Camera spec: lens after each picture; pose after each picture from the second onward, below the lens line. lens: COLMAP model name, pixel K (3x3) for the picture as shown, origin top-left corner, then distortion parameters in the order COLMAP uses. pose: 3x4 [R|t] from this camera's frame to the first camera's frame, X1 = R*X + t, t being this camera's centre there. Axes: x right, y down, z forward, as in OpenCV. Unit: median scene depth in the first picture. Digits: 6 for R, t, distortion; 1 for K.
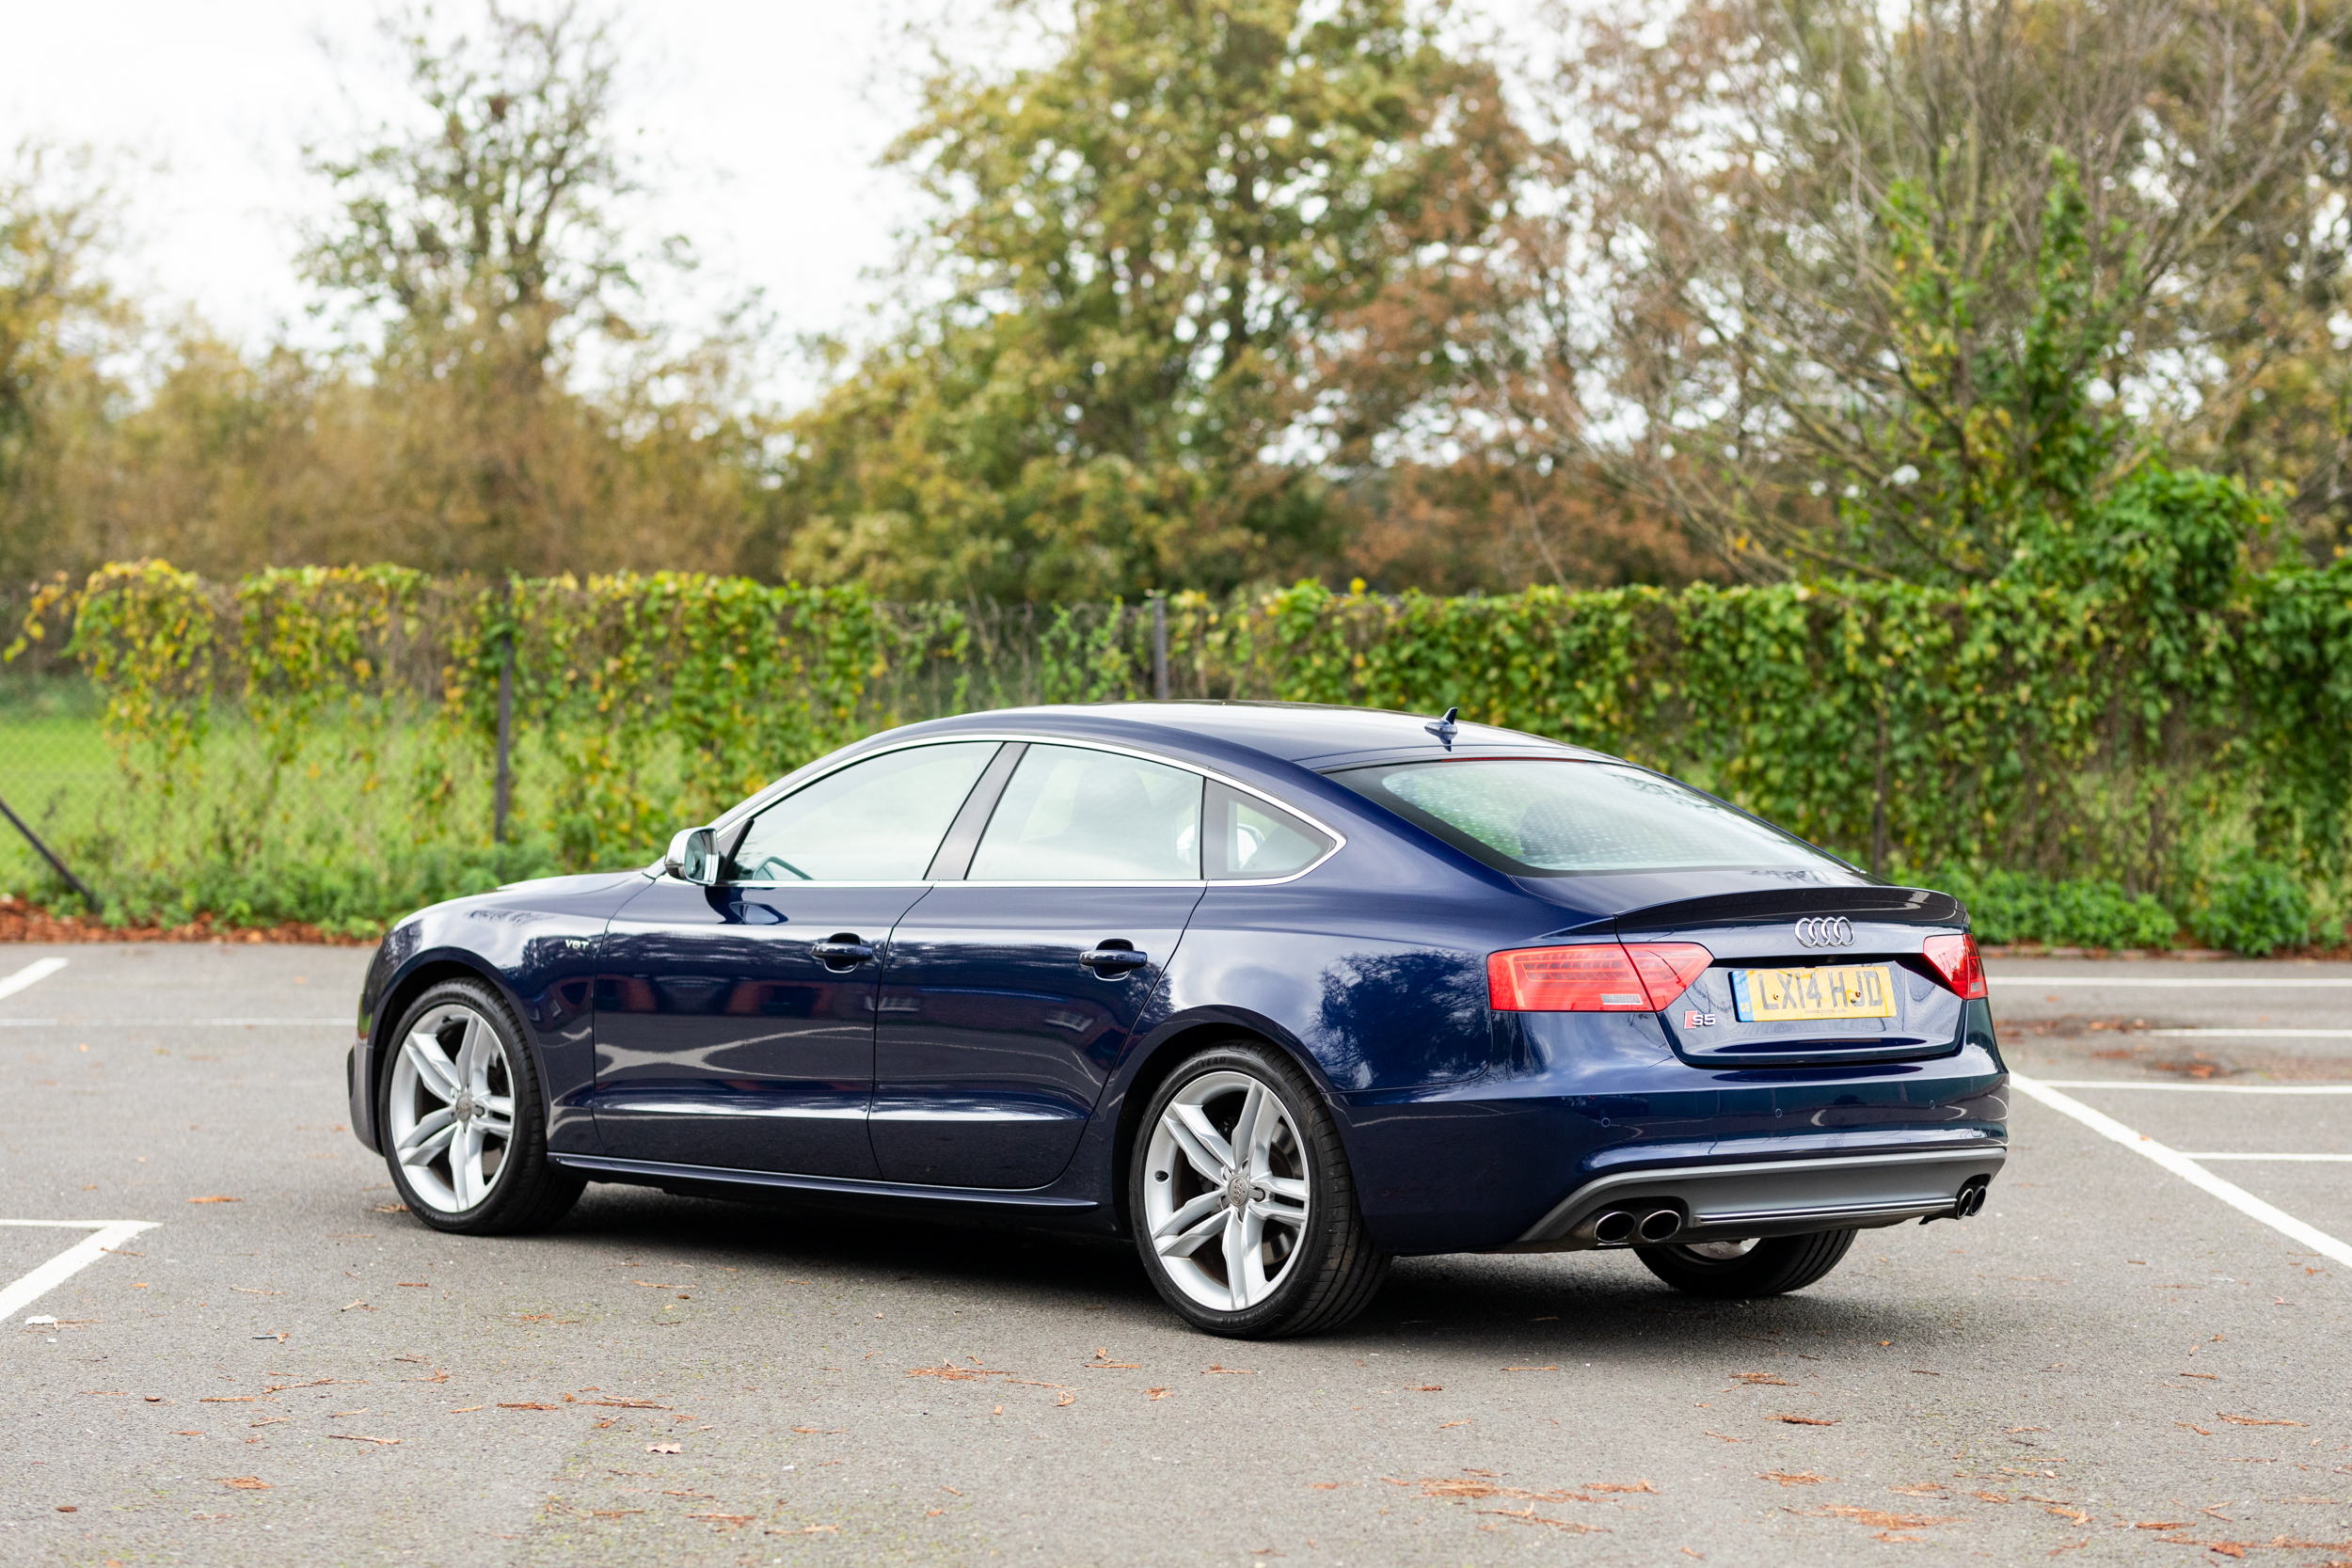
lens RADIAL K [[5808.5, 0, 1172.2], [0, 5808.5, 742.9], [0, 0, 1]] dist [-0.005393, 0.210390]
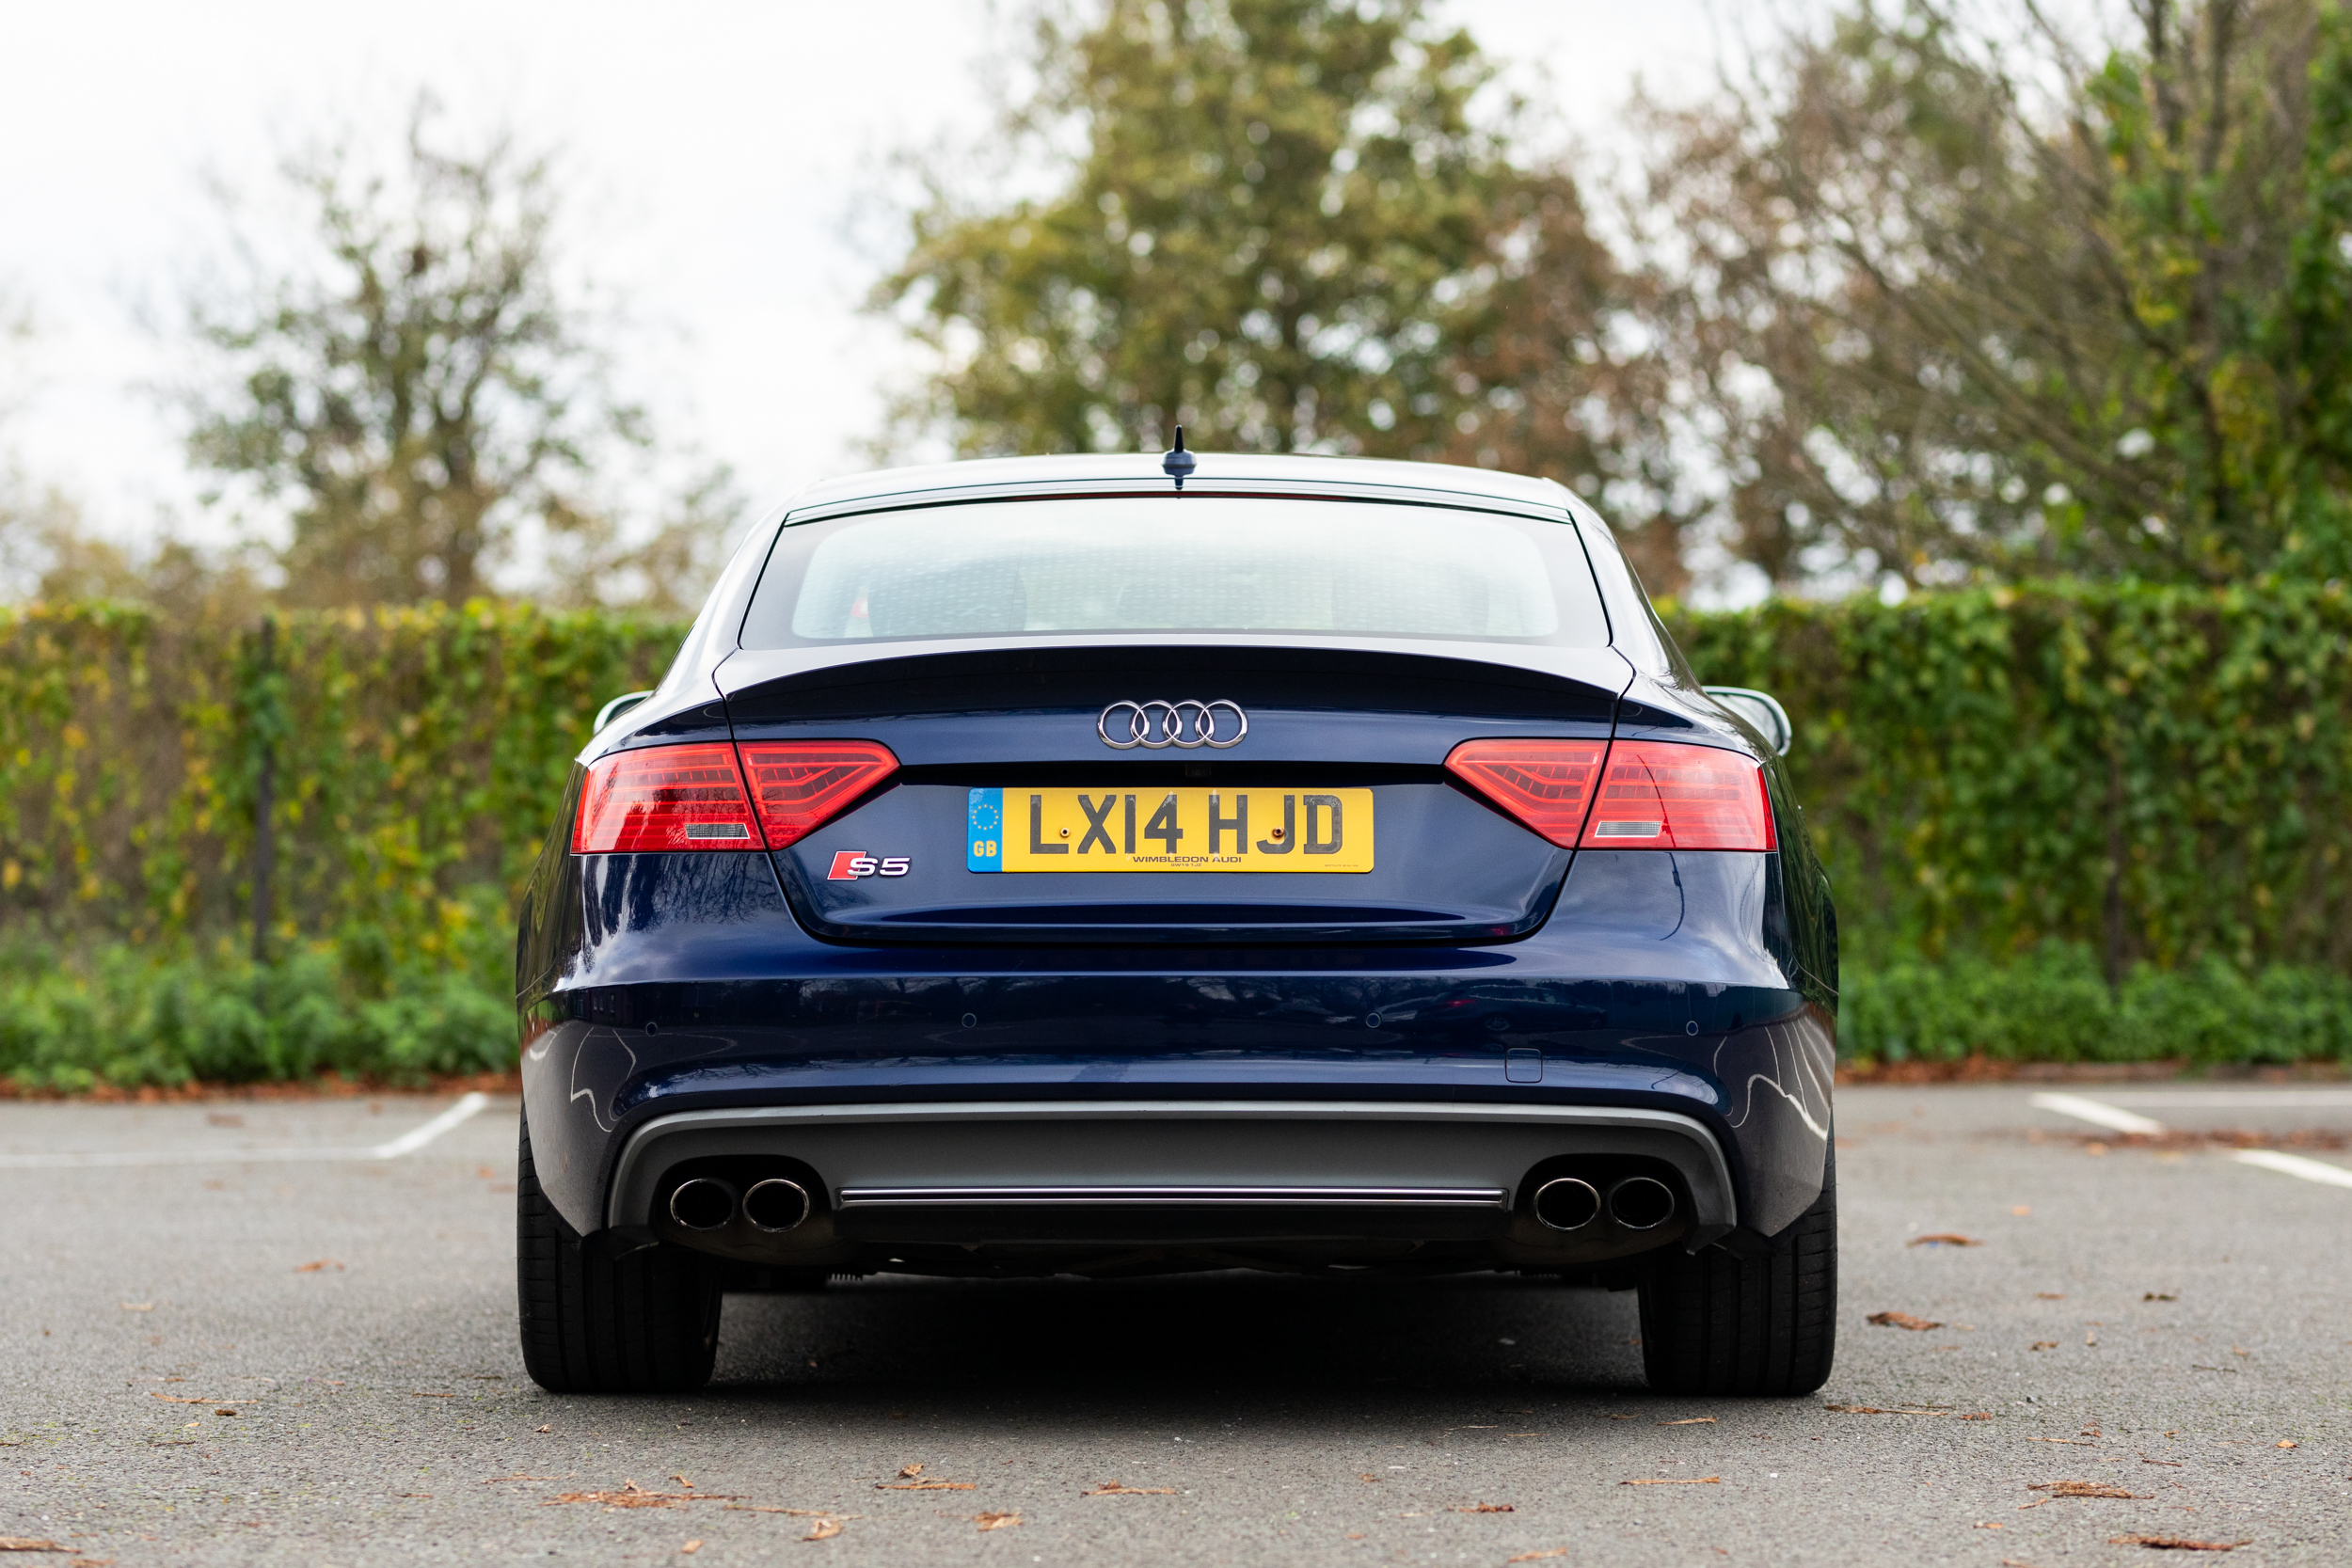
lens RADIAL K [[6647.1, 0, 1168.4], [0, 6647.1, 603.3], [0, 0, 1]] dist [-0.008566, 0.100743]
pose [[0.999793, -0.018685, -0.008058, 0.008256], [0.018147, 0.997887, -0.062390, 0.026064], [0.009207, 0.062231, 0.998019, 0.147743]]
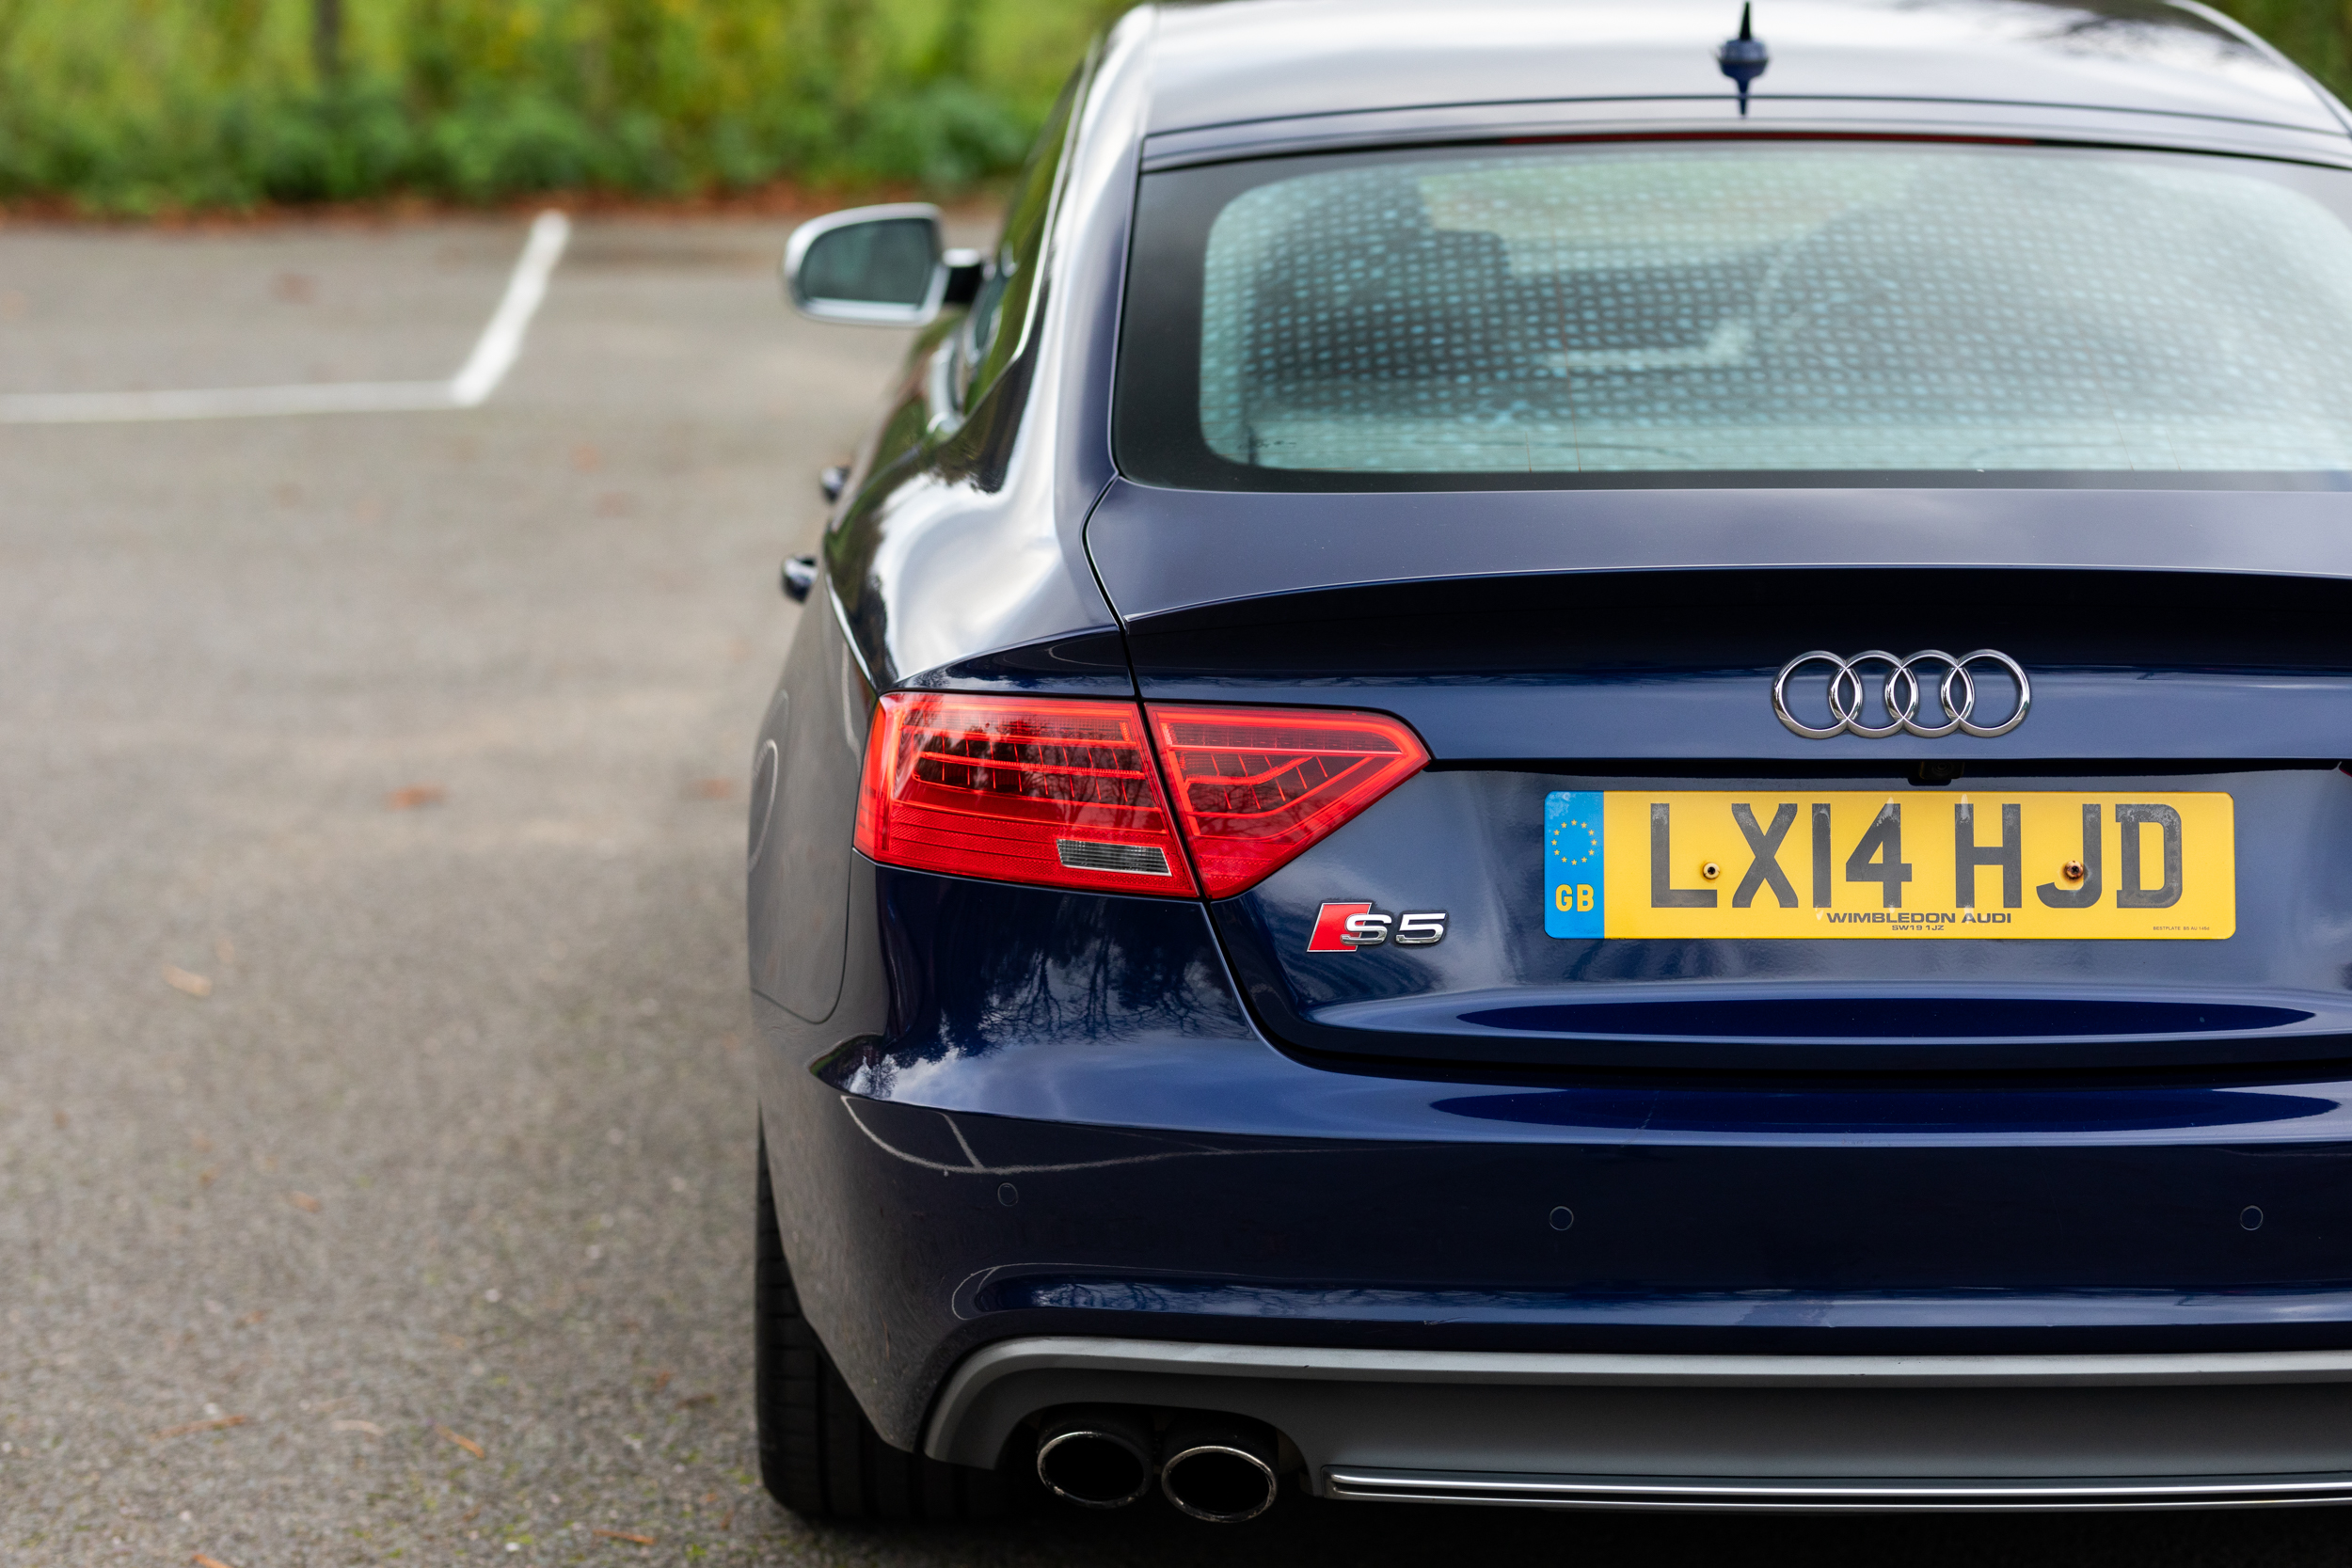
lens RADIAL K [[5493.2, 0, 1182.5], [0, 5493.2, 785.1], [0, 0, 1]] dist [0.004166, 0.011247]
pose [[0.999836, -0.017201, 0.005646, -0.013223], [0.016026, 0.986011, 0.165908, -0.008107], [-0.008421, -0.165790, 0.986125, 0.300843]]
